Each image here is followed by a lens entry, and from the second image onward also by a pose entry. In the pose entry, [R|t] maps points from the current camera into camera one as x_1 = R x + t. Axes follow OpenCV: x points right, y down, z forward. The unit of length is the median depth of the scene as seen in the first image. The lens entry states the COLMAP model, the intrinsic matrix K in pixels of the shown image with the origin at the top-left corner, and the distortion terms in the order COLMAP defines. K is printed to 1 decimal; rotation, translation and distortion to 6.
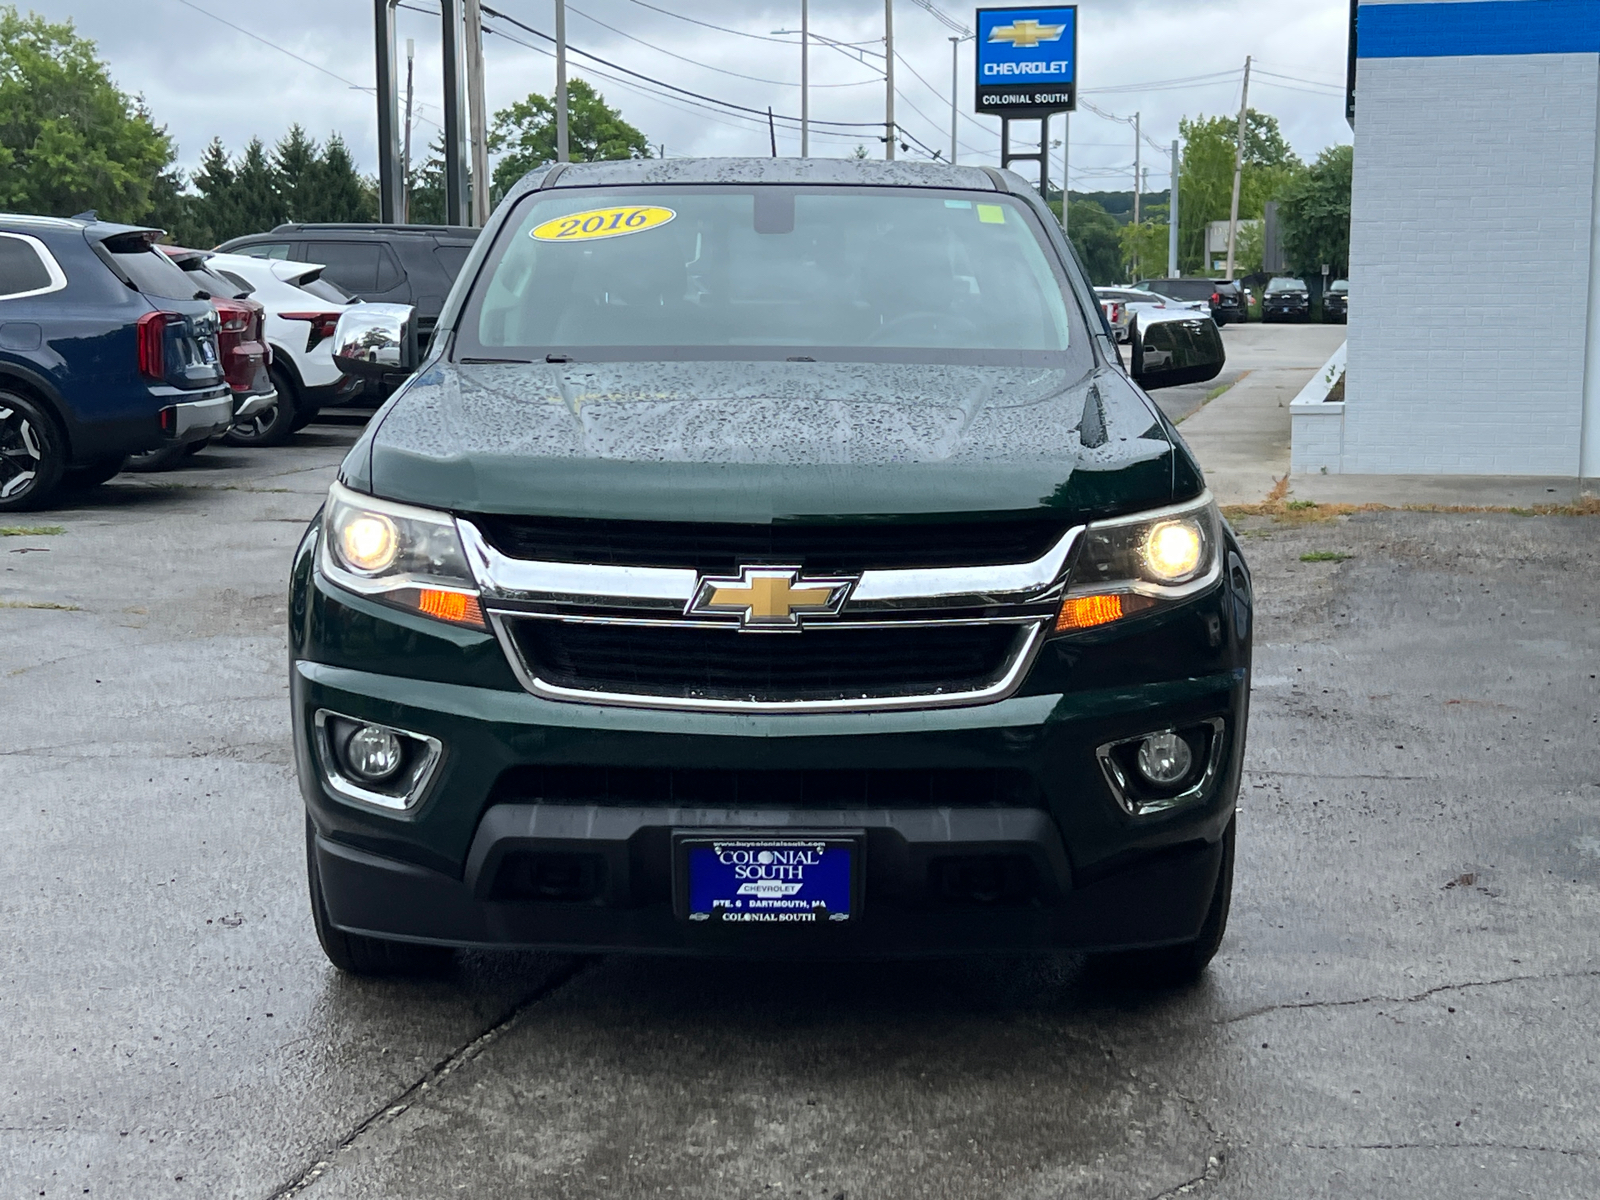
lens RADIAL K [[2514.4, 0, 780.6], [0, 2514.4, 594.1], [0, 0, 1]] dist [0.059976, 0.000000]
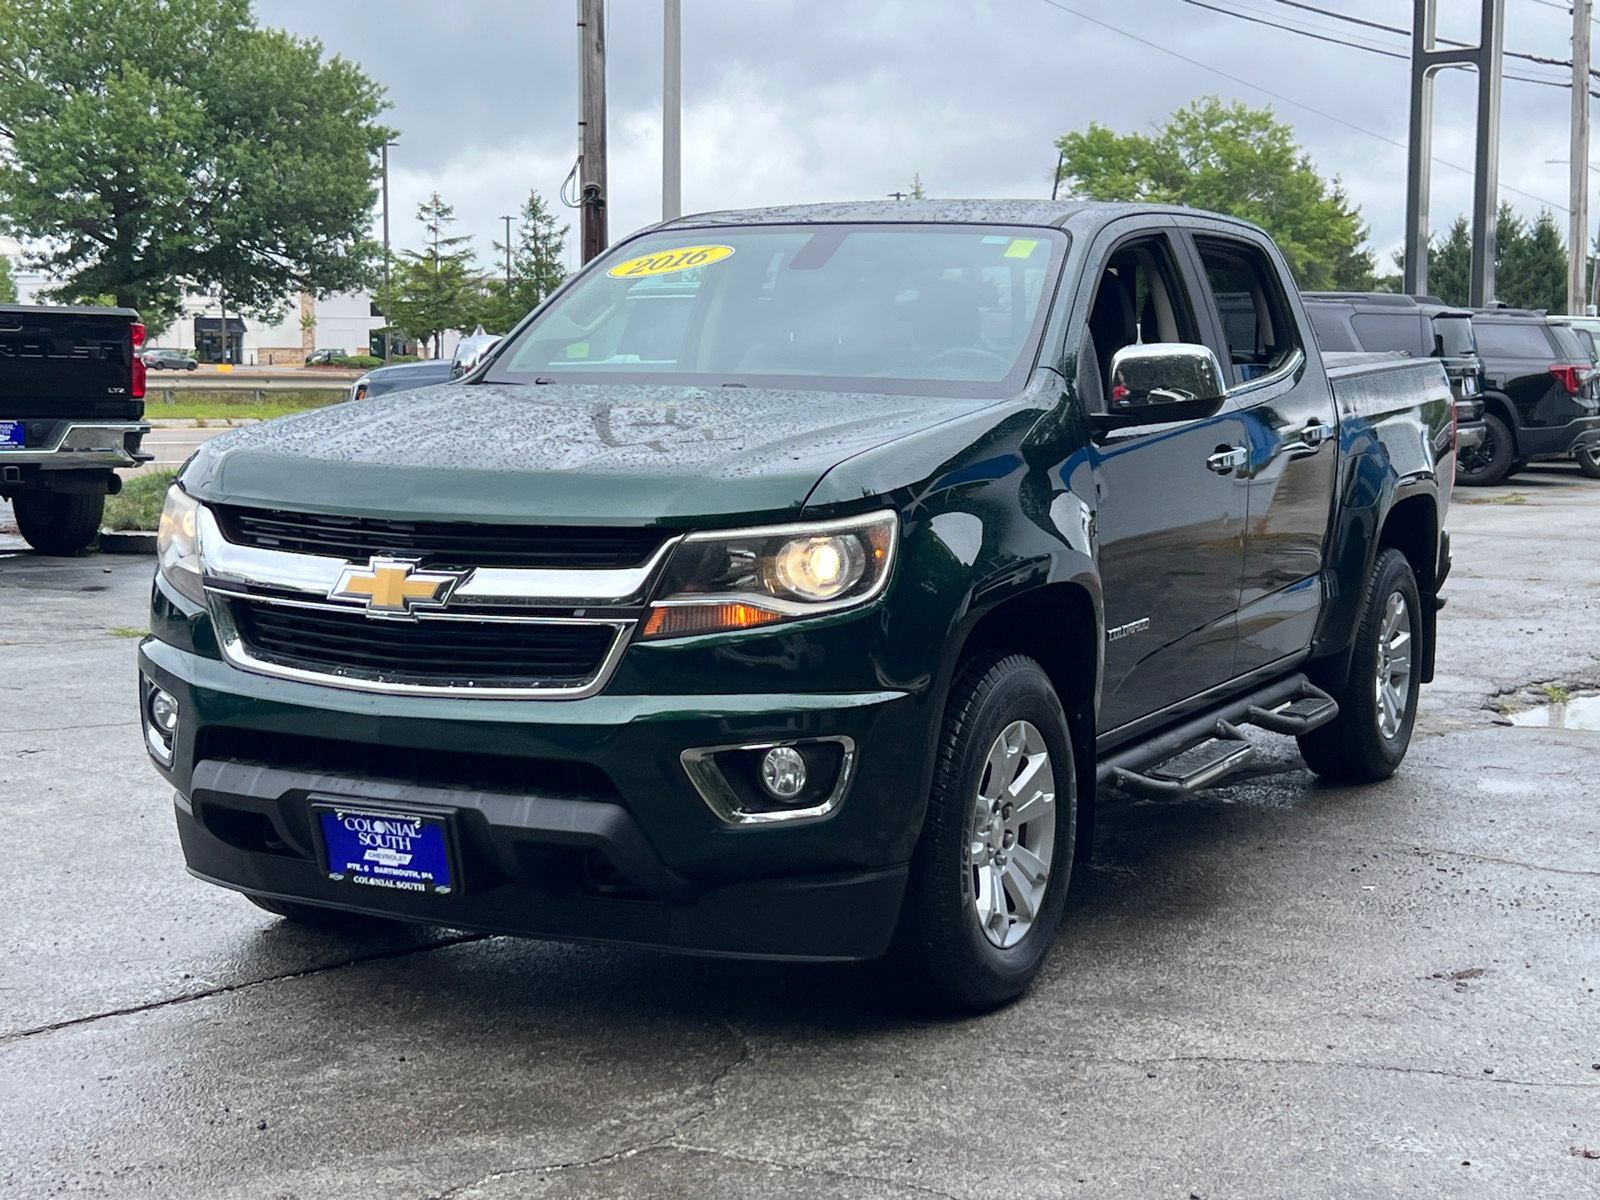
lens RADIAL K [[2508.7, 0, 791.3], [0, 2508.7, 603.7], [0, 0, 1]] dist [0.082258, 0.000000]
pose [[0.890564, 0.053295, -0.451726, 0.633859], [-0.065664, 0.997773, -0.011735, 0.009339], [0.450094, 0.040113, 0.892080, 0.104312]]
